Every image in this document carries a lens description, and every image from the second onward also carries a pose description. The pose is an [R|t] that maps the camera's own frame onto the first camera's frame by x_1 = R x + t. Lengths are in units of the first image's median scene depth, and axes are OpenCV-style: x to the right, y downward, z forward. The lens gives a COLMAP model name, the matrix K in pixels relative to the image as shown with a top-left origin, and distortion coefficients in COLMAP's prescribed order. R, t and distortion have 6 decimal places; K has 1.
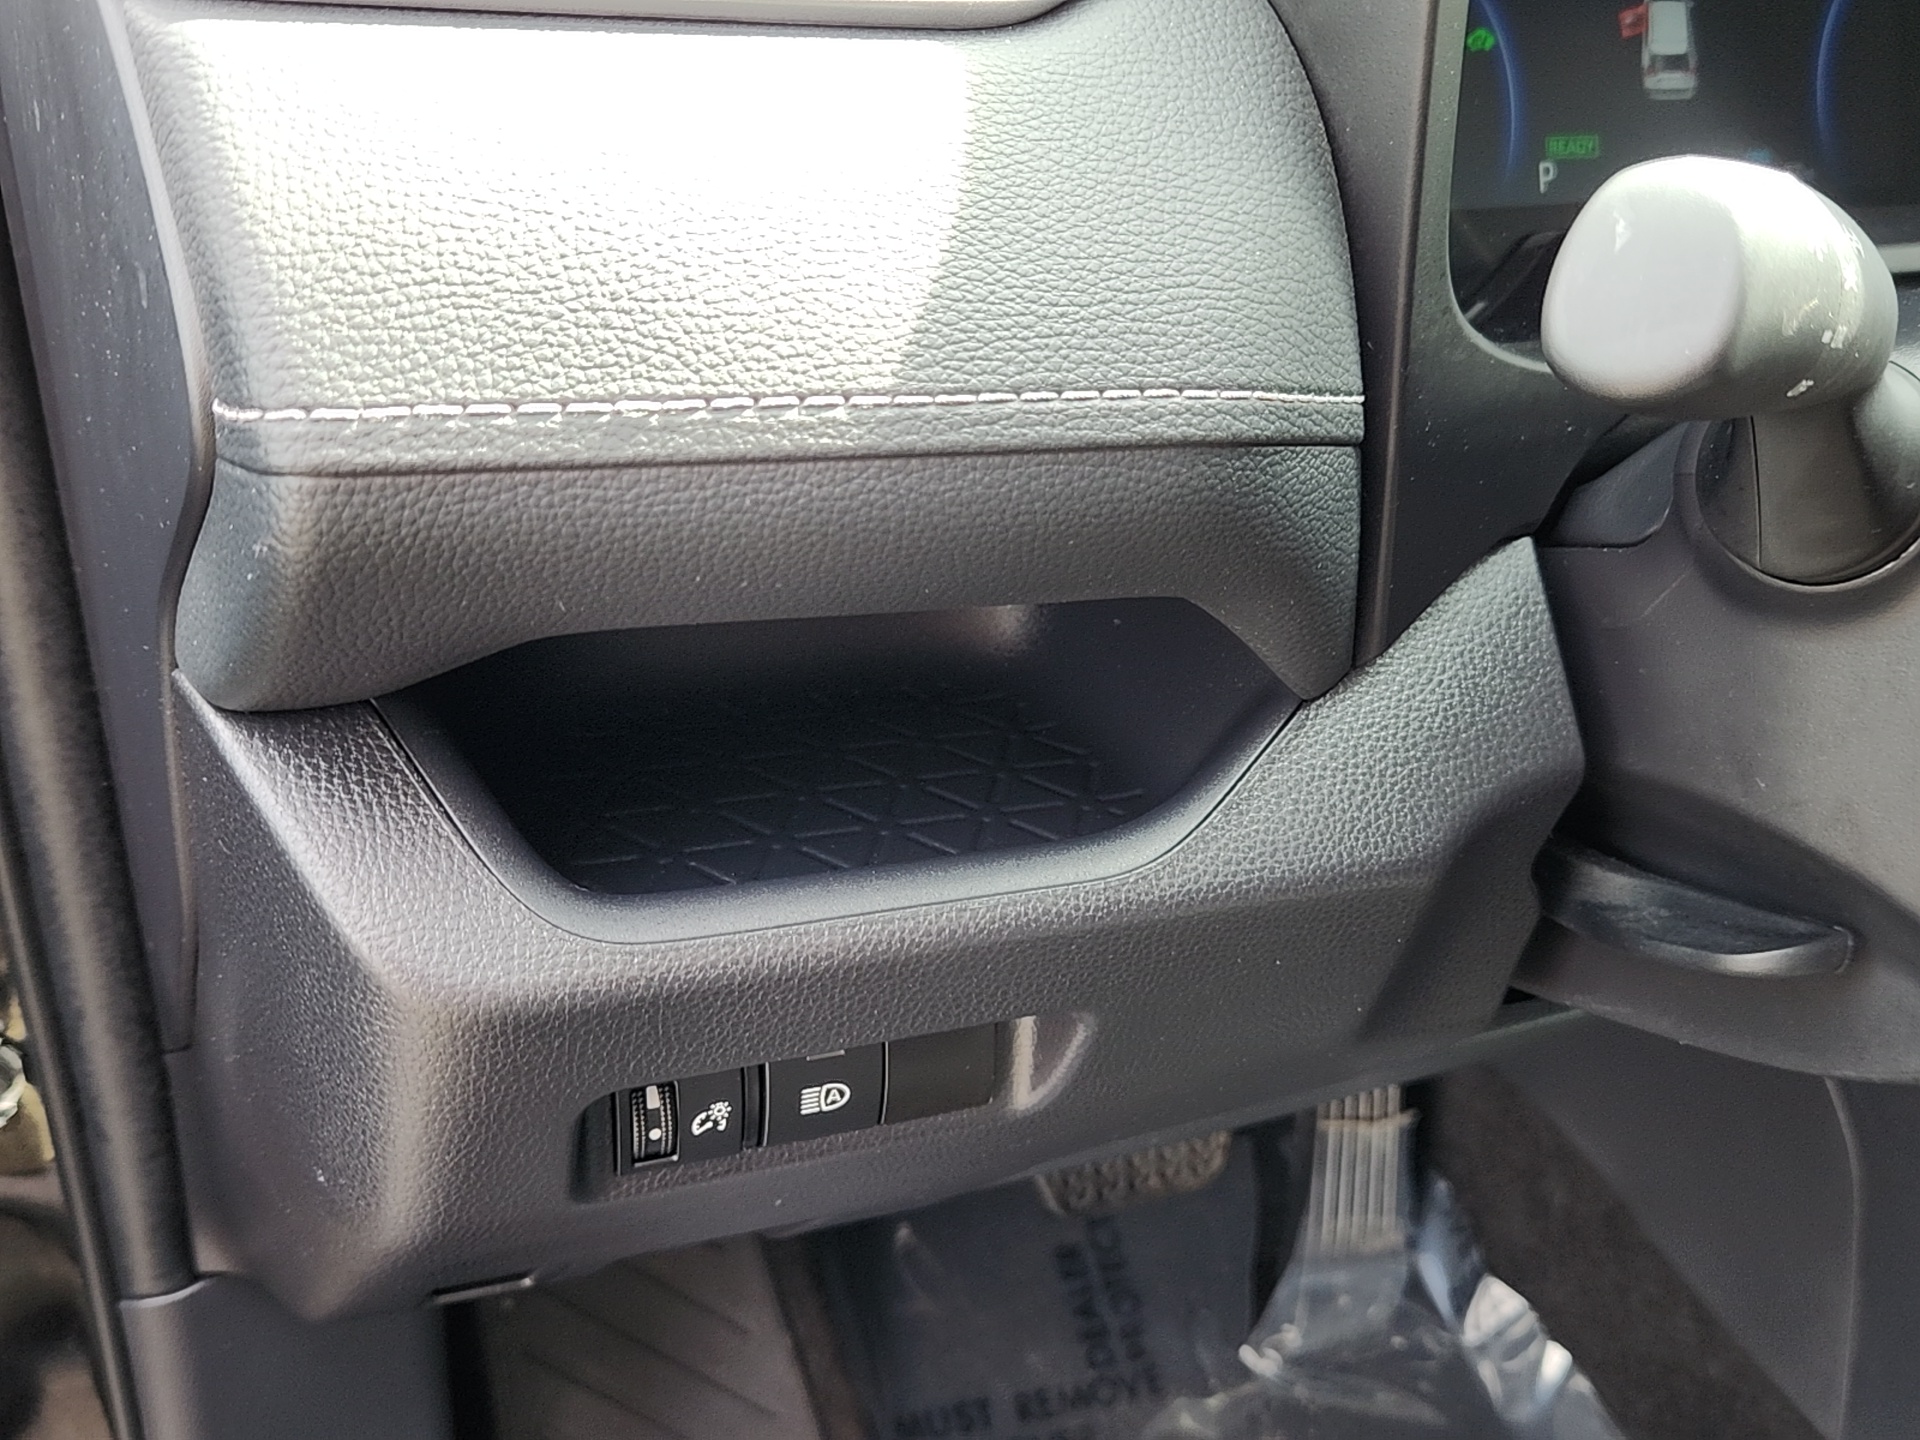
lens RADIAL K [[1881.2, 0, 956.3], [0, 1881.2, 716.4], [0, 0, 1]] dist [0.034778, 0.000000]
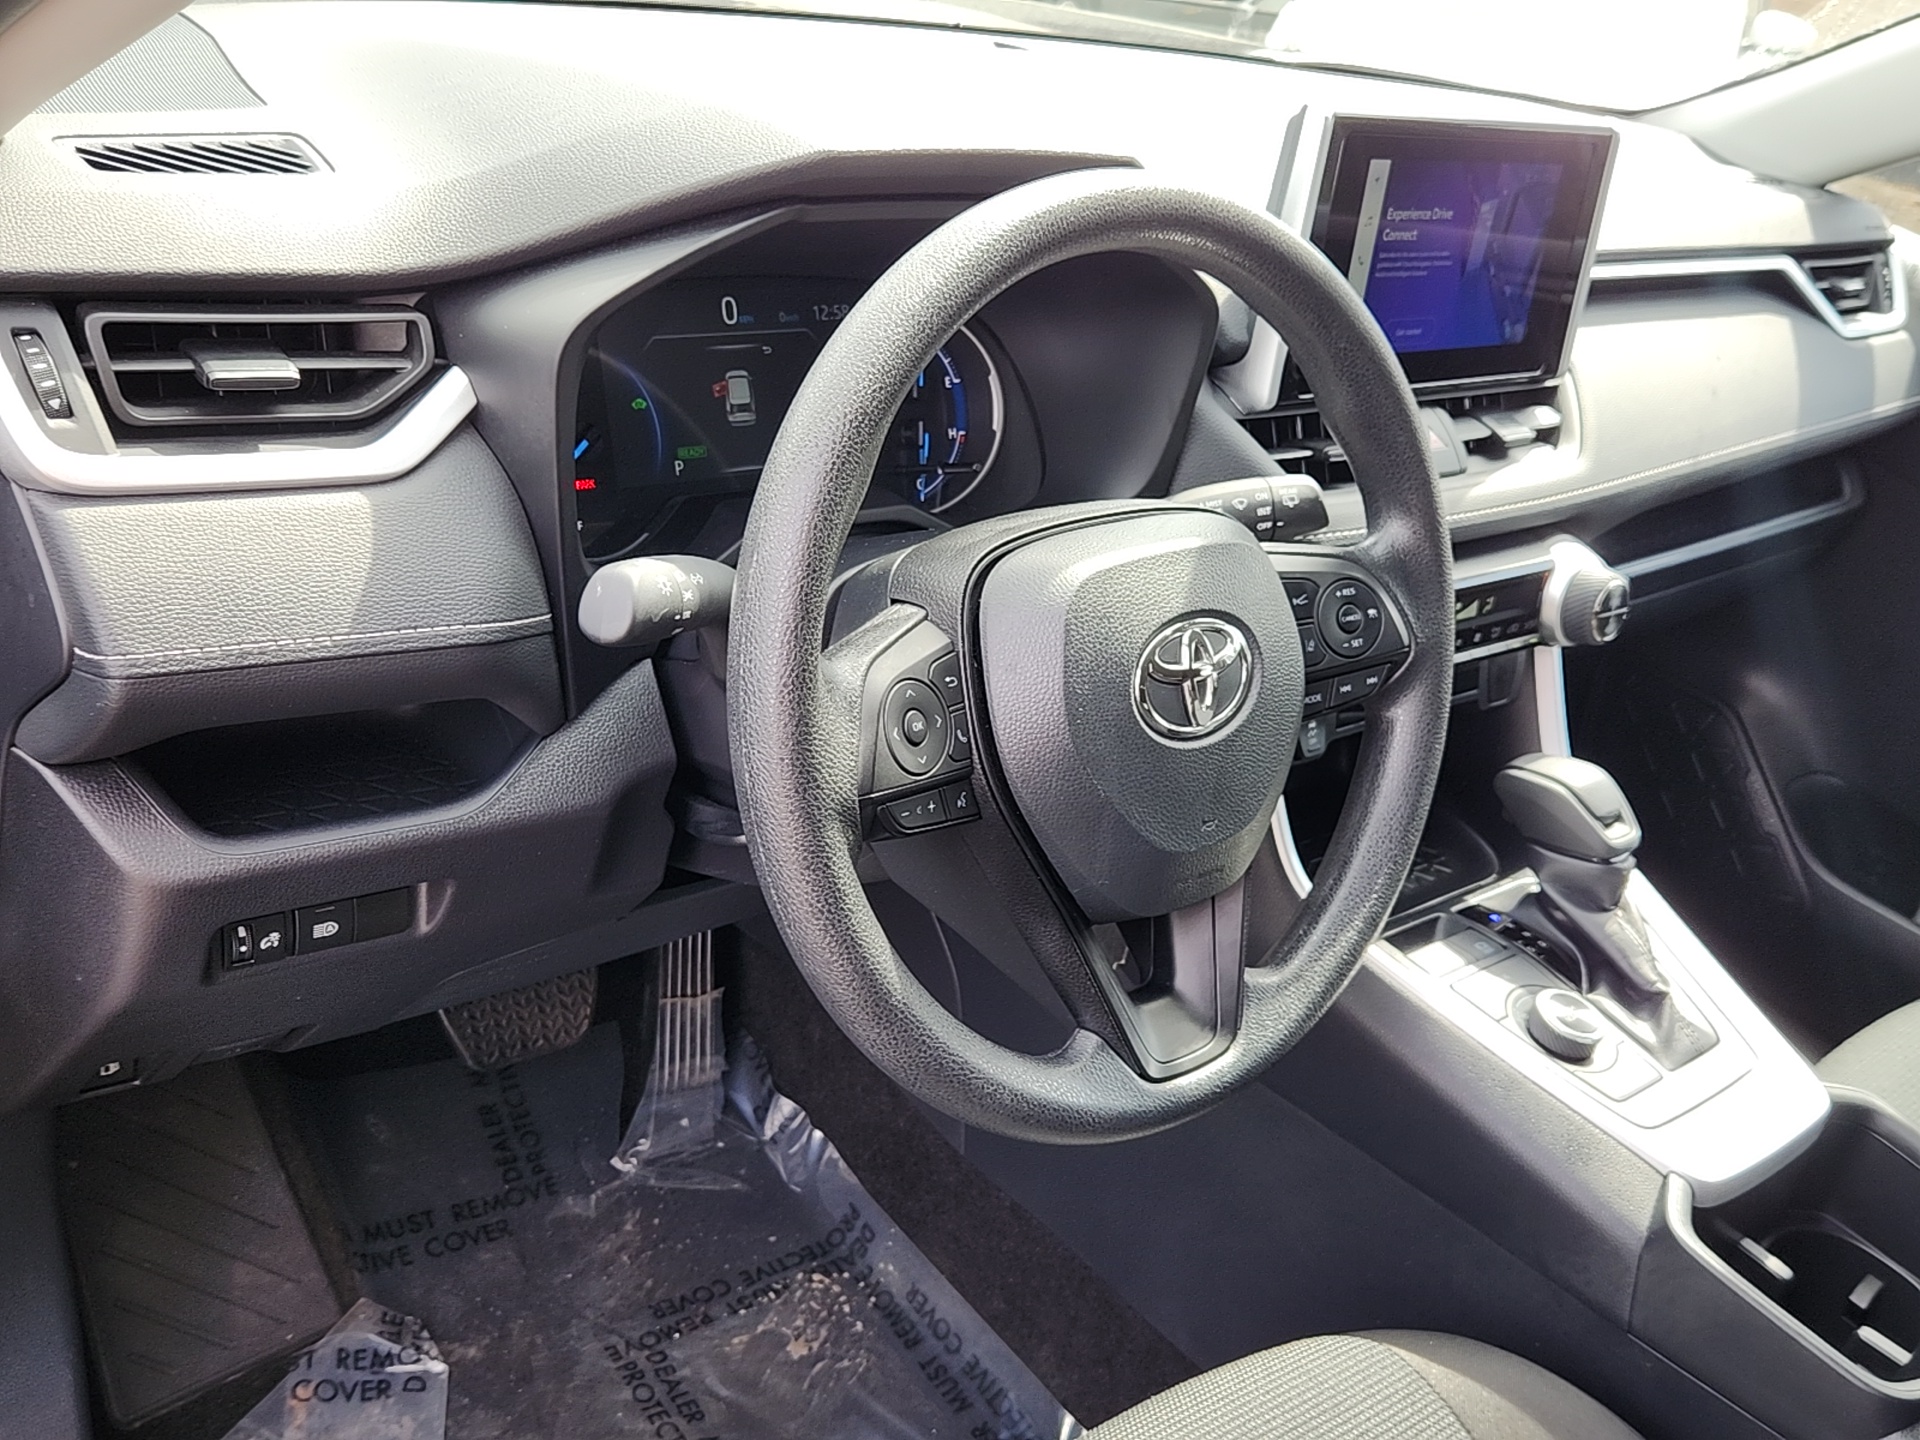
lens RADIAL K [[1881.2, 0, 984.8], [0, 1881.2, 730.0], [0, 0, 1]] dist [0.034778, 0.000000]
pose [[0.954149, -0.041854, 0.296392, 0.007944], [0.038097, 0.999104, 0.018444, -0.015390], [-0.296899, -0.006307, 0.954888, -0.536914]]
